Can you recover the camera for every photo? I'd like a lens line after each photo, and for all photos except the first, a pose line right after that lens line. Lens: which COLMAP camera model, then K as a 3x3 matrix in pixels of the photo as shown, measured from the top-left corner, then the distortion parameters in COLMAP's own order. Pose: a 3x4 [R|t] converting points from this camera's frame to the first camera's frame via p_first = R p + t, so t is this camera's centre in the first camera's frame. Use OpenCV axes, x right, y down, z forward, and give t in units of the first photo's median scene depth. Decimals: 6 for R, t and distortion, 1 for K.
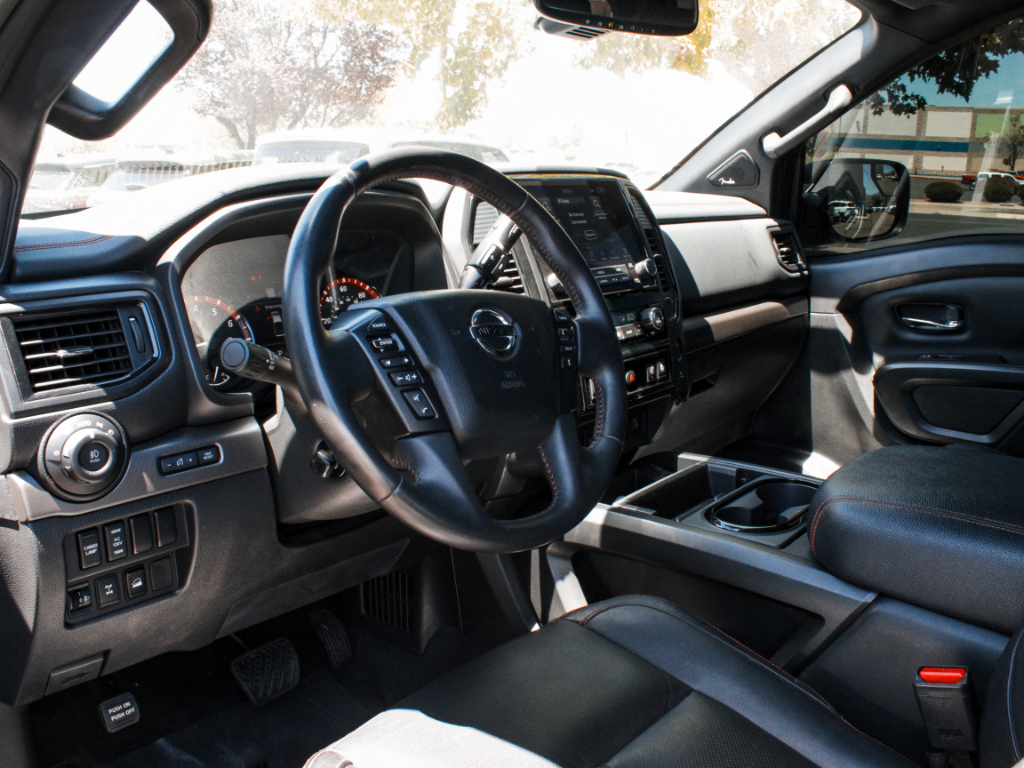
lens RADIAL K [[928.0, 0, 512.9], [0, 928.0, 379.8], [0, 0, 1]] dist [-0.125584, 0.000000]
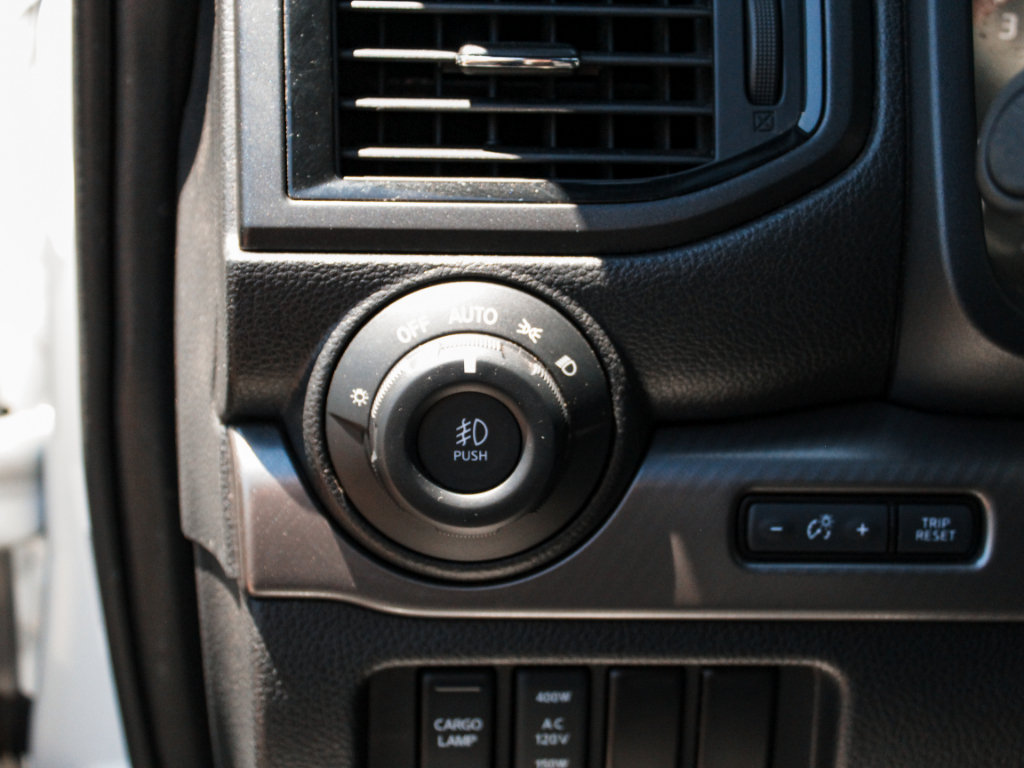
lens RADIAL K [[1569.5, 0, 510.4], [0, 1569.5, 385.5], [0, 0, 1]] dist [-0.056068, 0.000000]
pose [[0.697953, 0.228053, -0.678861, -0.120446], [-0.176357, 0.973482, 0.145710, -0.002408], [0.694089, 0.018023, 0.719664, 0.587149]]
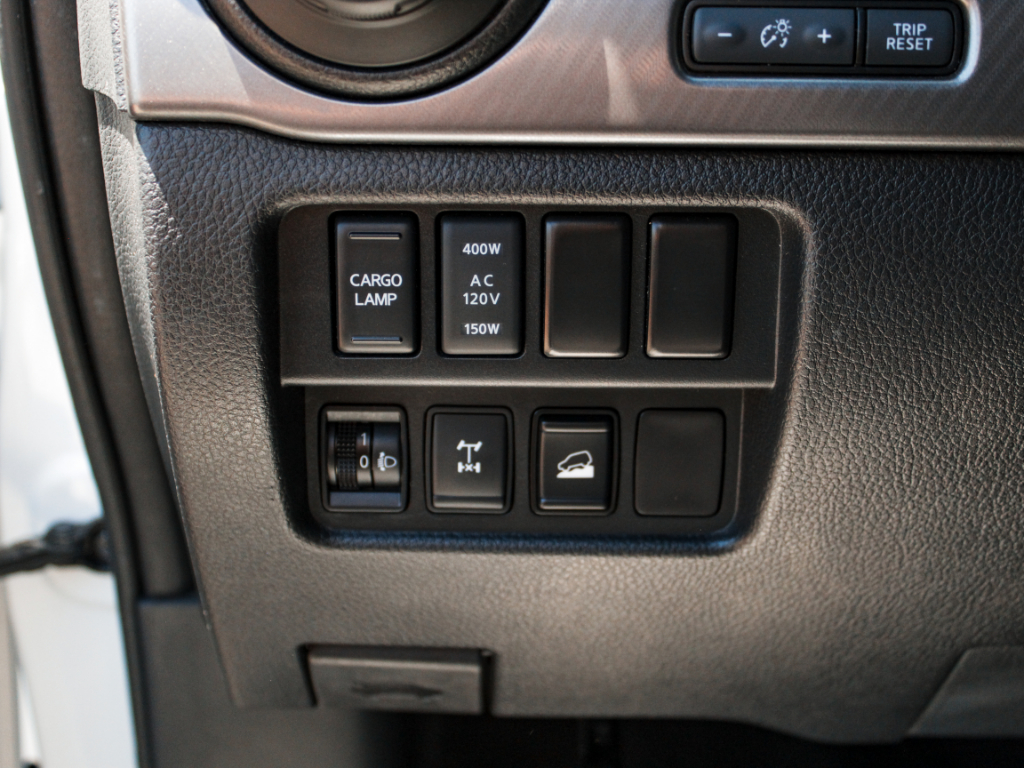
lens RADIAL K [[1569.5, 0, 514.2], [0, 1569.5, 384.5], [0, 0, 1]] dist [-0.056068, 0.000000]
pose [[0.658889, 0.274373, -0.700417, -0.097796], [-0.168662, 0.961287, 0.217900, 0.098729], [0.733088, -0.025438, 0.679658, 0.656644]]
